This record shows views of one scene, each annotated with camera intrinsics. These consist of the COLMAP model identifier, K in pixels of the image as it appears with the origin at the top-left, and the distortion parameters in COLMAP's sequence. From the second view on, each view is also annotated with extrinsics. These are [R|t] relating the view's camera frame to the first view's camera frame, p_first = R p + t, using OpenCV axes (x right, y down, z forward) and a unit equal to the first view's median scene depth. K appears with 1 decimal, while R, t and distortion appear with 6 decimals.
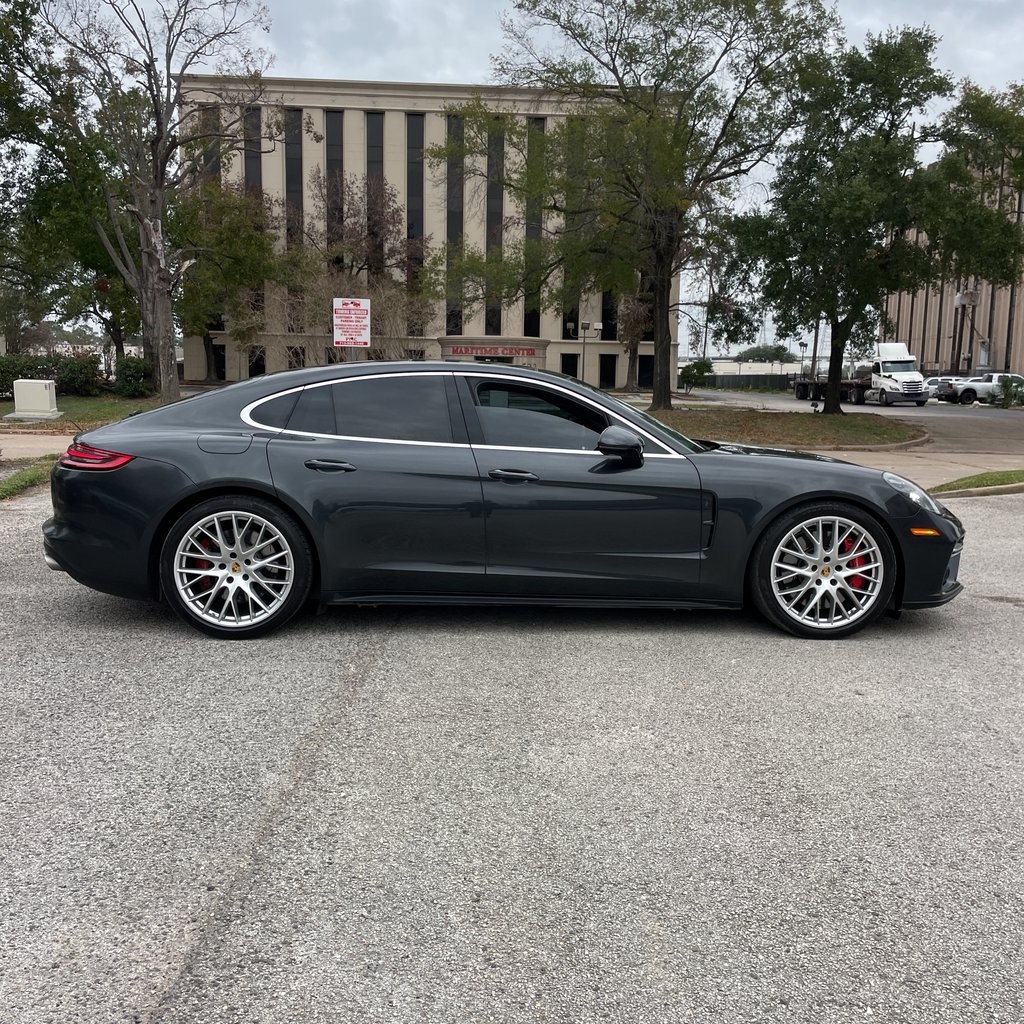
lens RADIAL K [[1054.9, 0, 516.2], [0, 1054.9, 510.8], [0, 0, 1]] dist [0.036060, 0.000000]
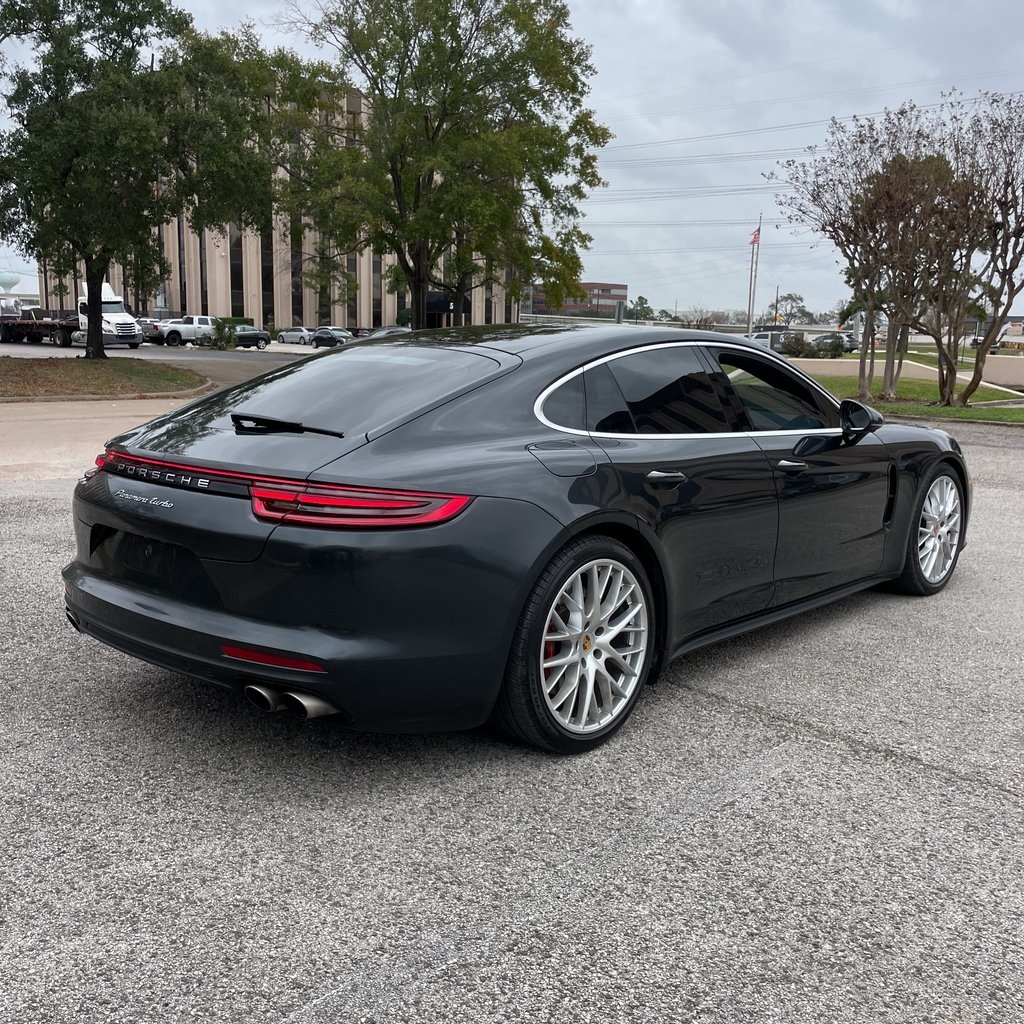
lens RADIAL K [[1054.9, 0, 503.8], [0, 1054.9, 511.8], [0, 0, 1]] dist [0.036060, 0.000000]
pose [[0.704891, -0.119871, 0.699114, -0.121489], [0.079308, 0.992756, 0.090256, -0.014778], [-0.704868, -0.008175, 0.709291, 0.091287]]
